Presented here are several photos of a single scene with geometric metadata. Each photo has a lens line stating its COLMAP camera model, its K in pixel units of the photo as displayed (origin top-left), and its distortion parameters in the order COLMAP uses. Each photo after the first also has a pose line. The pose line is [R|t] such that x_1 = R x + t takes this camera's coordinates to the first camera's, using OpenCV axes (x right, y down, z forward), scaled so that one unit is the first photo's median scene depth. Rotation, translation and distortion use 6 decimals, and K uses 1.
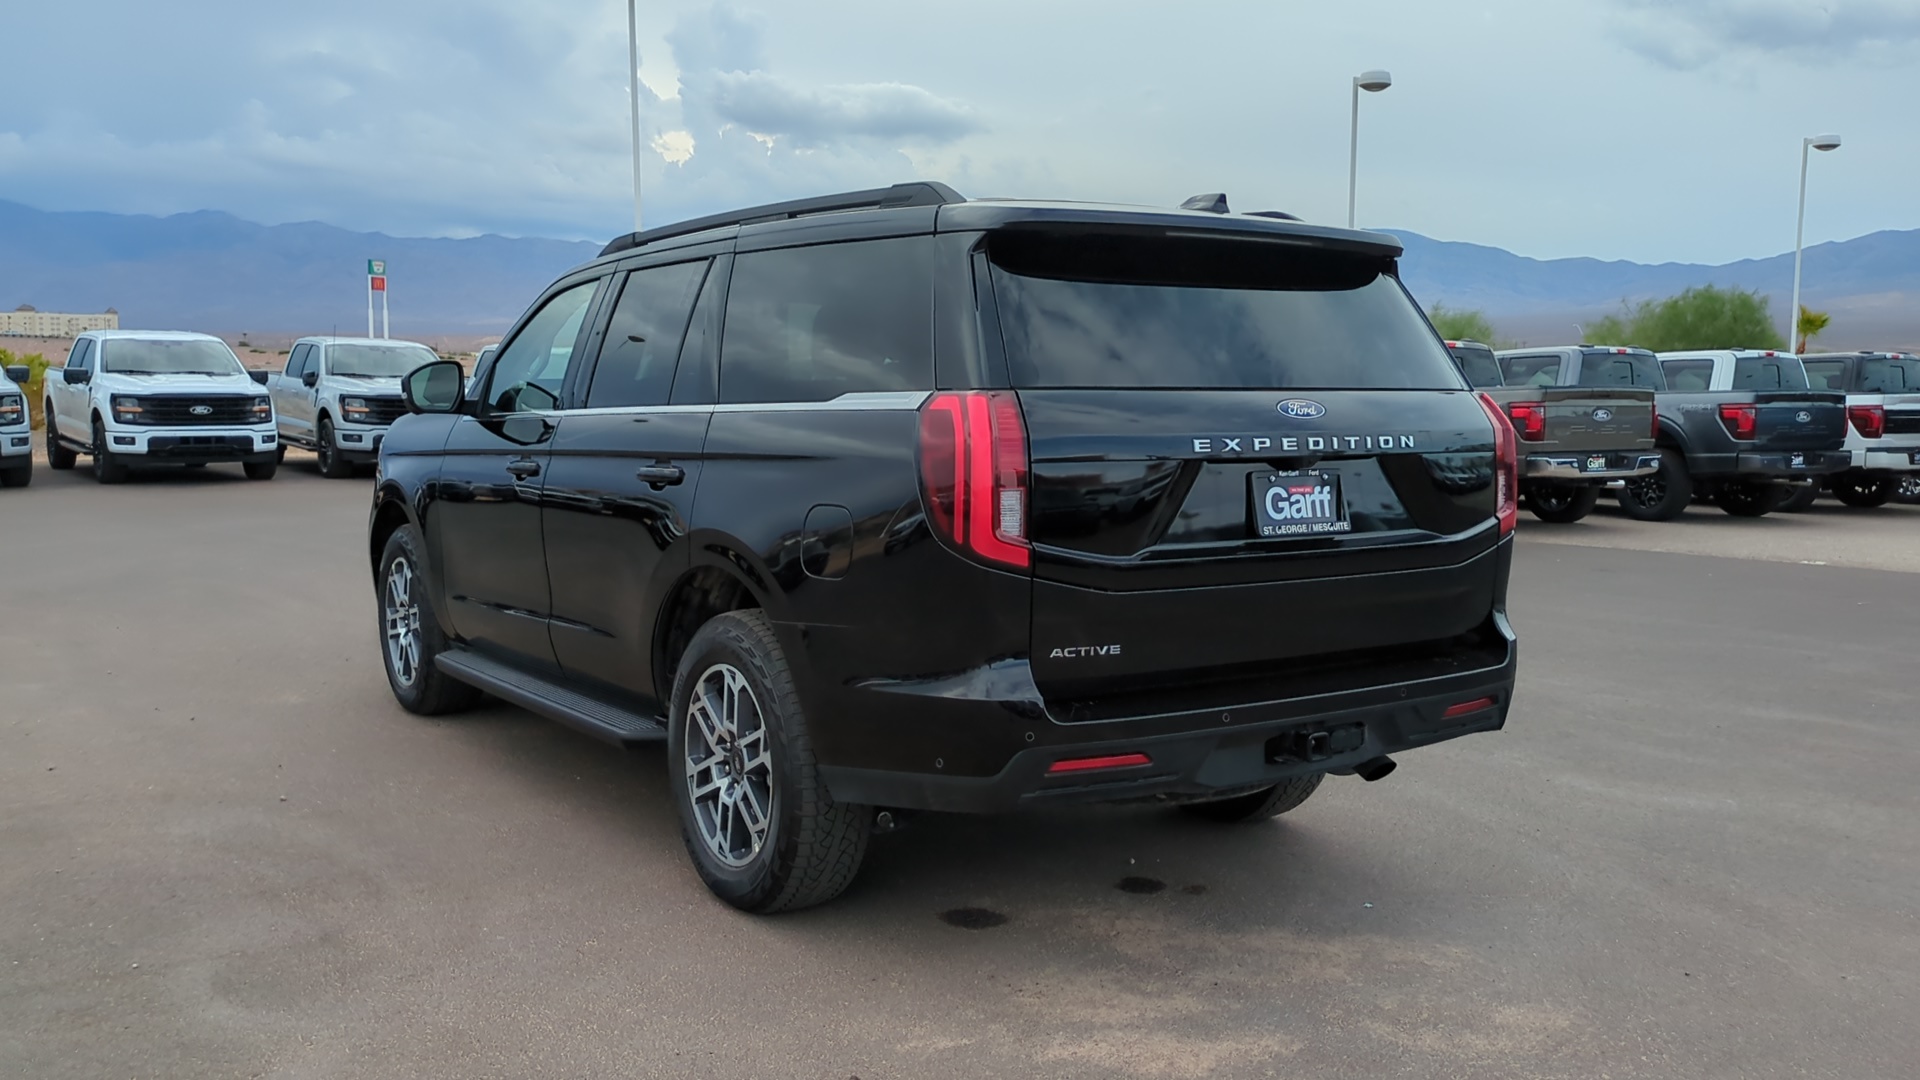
lens RADIAL K [[1646.4, 0, 976.1], [0, 1646.4, 548.4], [0, 0, 1]] dist [0.058860, -0.088109]
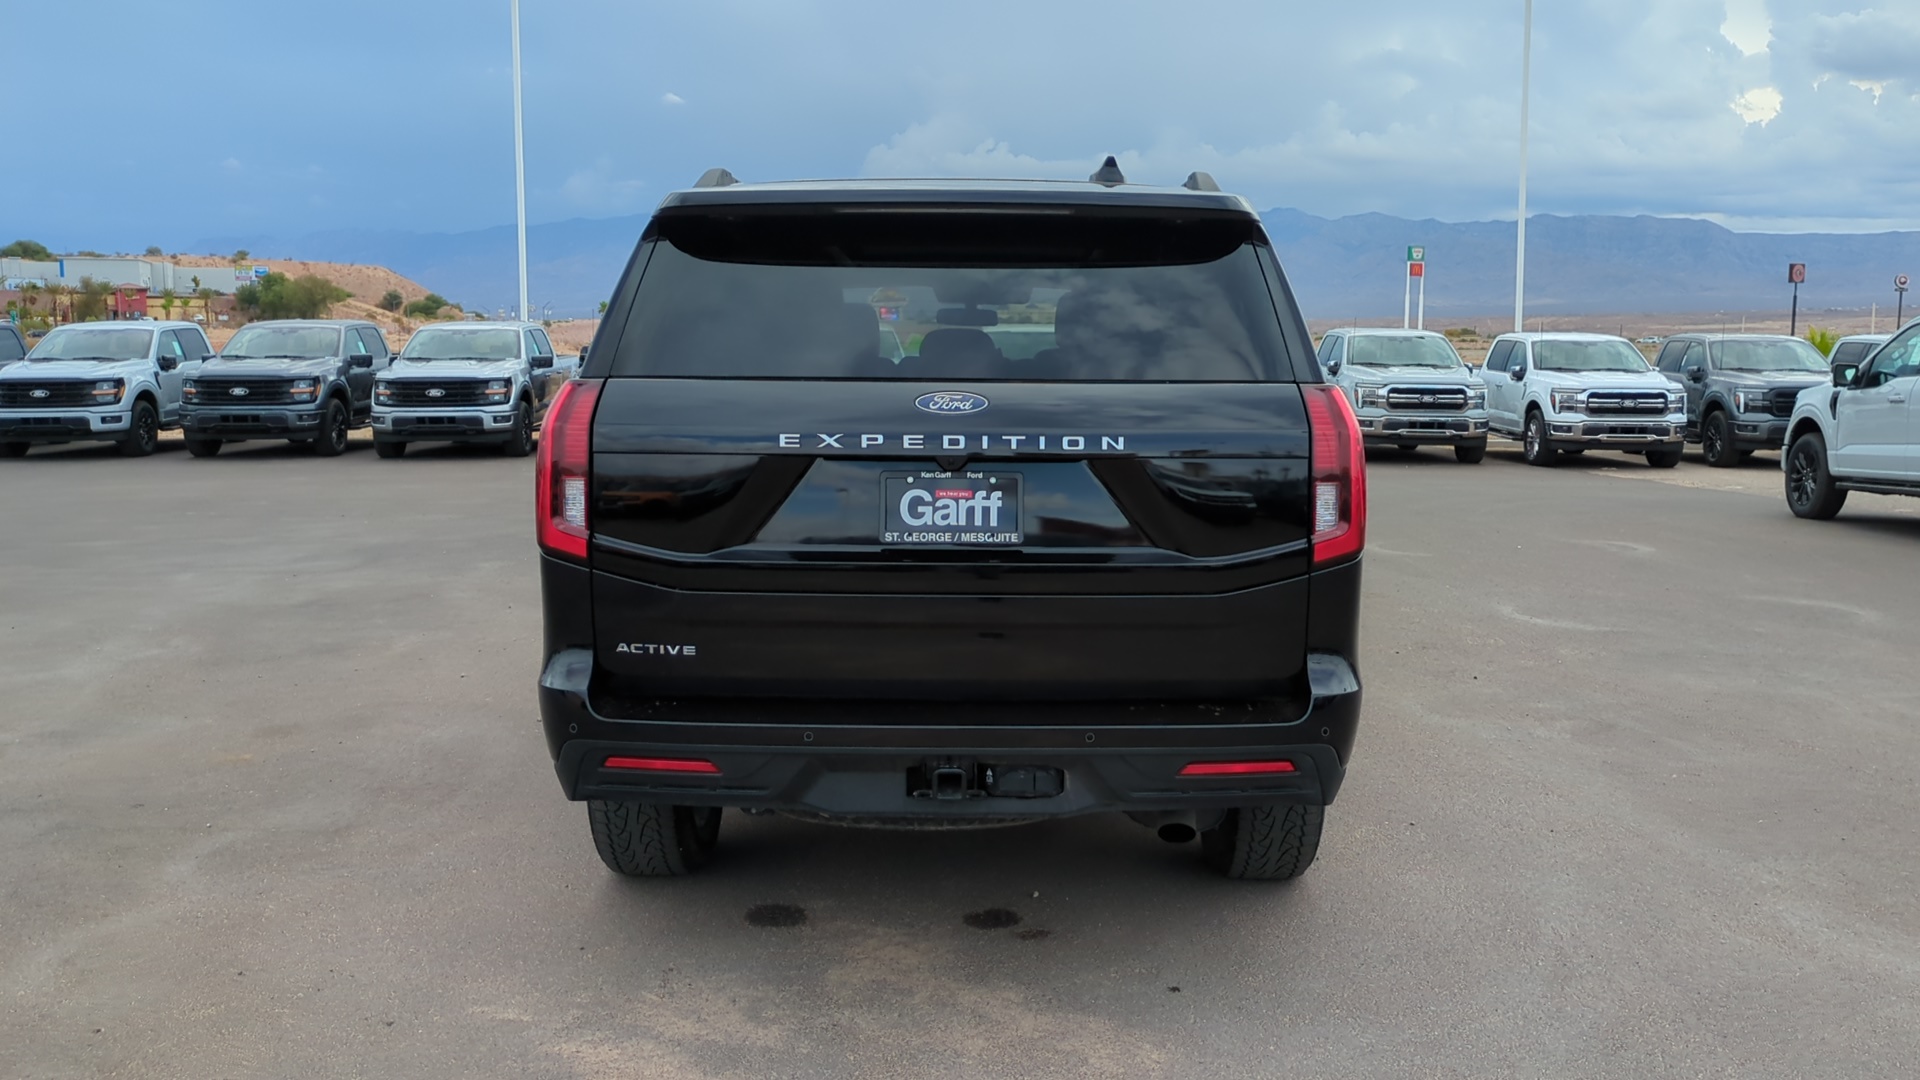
lens RADIAL K [[1646.4, 0, 991.6], [0, 1646.4, 540.2], [0, 0, 1]] dist [0.058860, -0.088109]
pose [[0.823044, 0.057275, -0.565083, 0.684589], [-0.054034, 0.998286, 0.022482, -0.030331], [0.565402, 0.012030, 0.824728, 0.270664]]
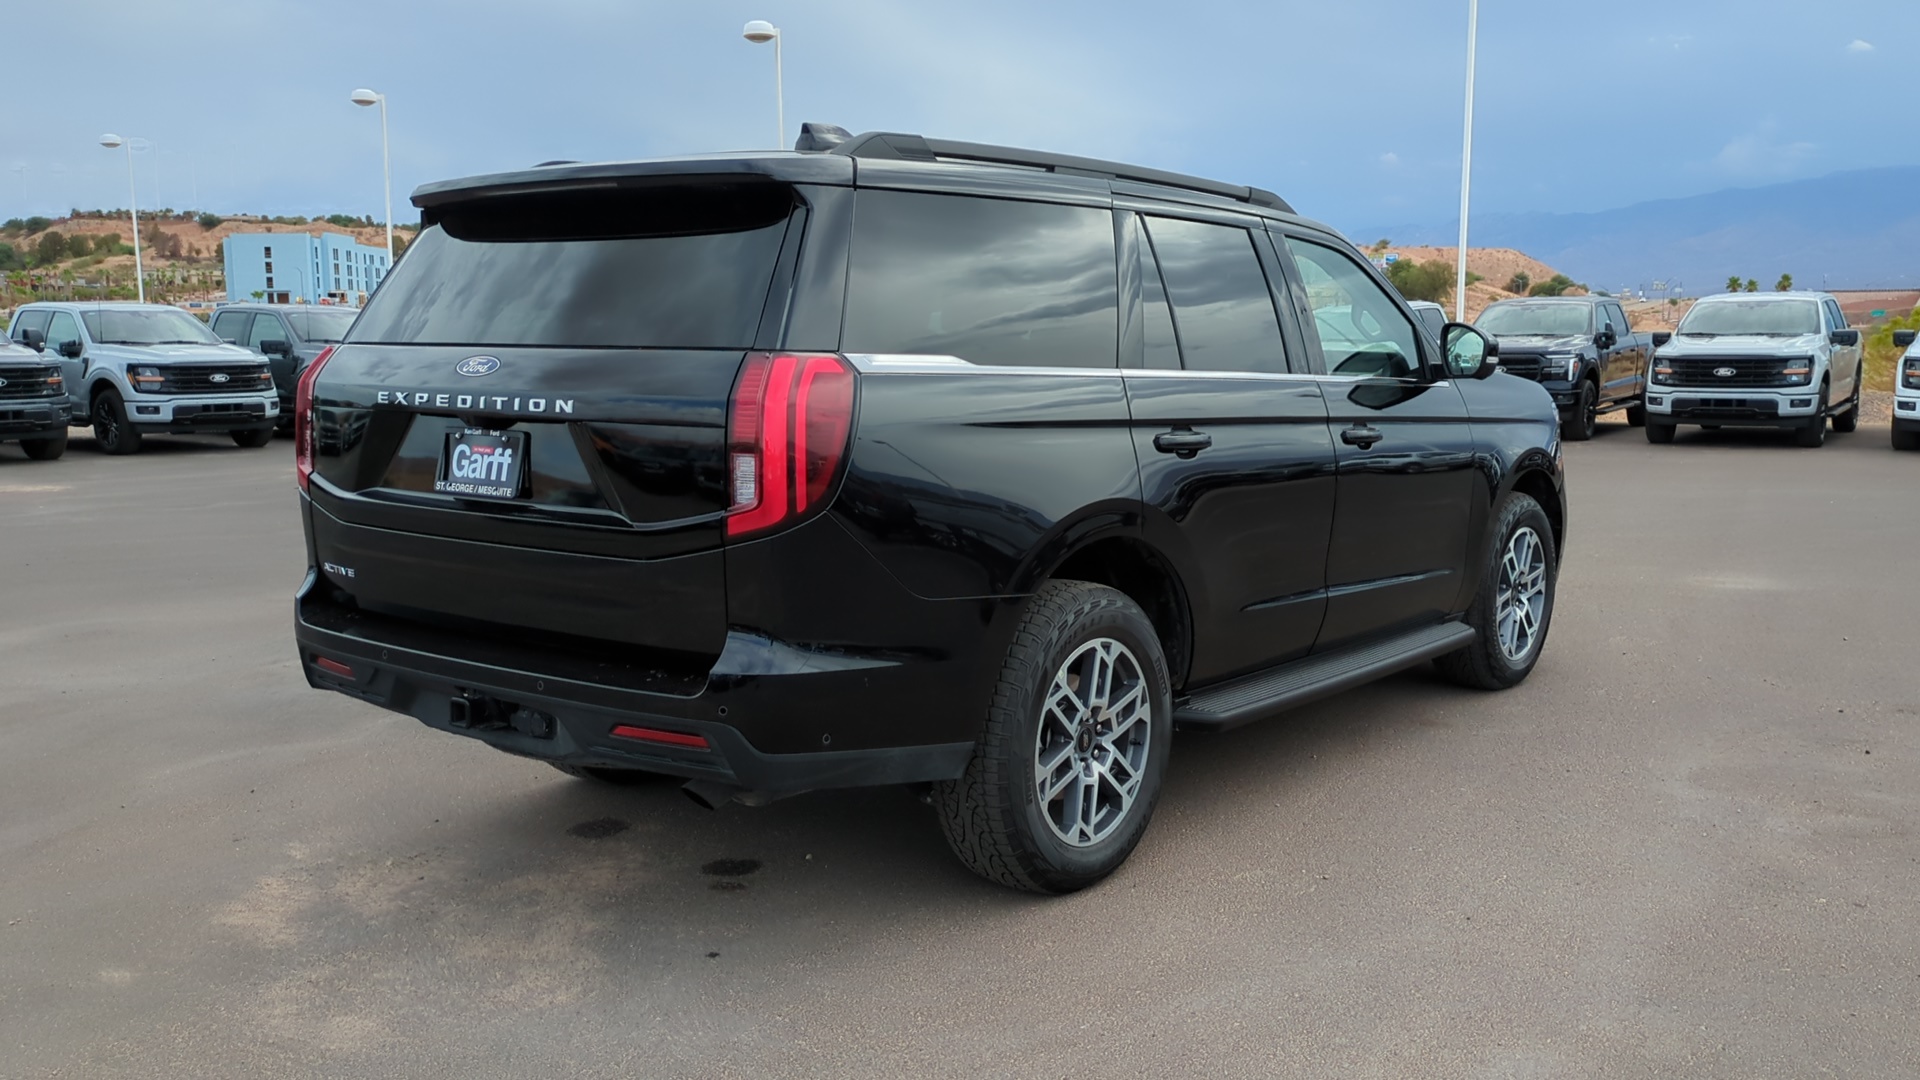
lens RADIAL K [[1646.4, 0, 986.2], [0, 1646.4, 559.0], [0, 0, 1]] dist [0.058860, -0.088109]
pose [[0.304500, 0.117771, -0.945203, 1.159944], [-0.091726, 0.991340, 0.093970, -0.086367], [0.948085, 0.058086, 0.312666, 0.939277]]
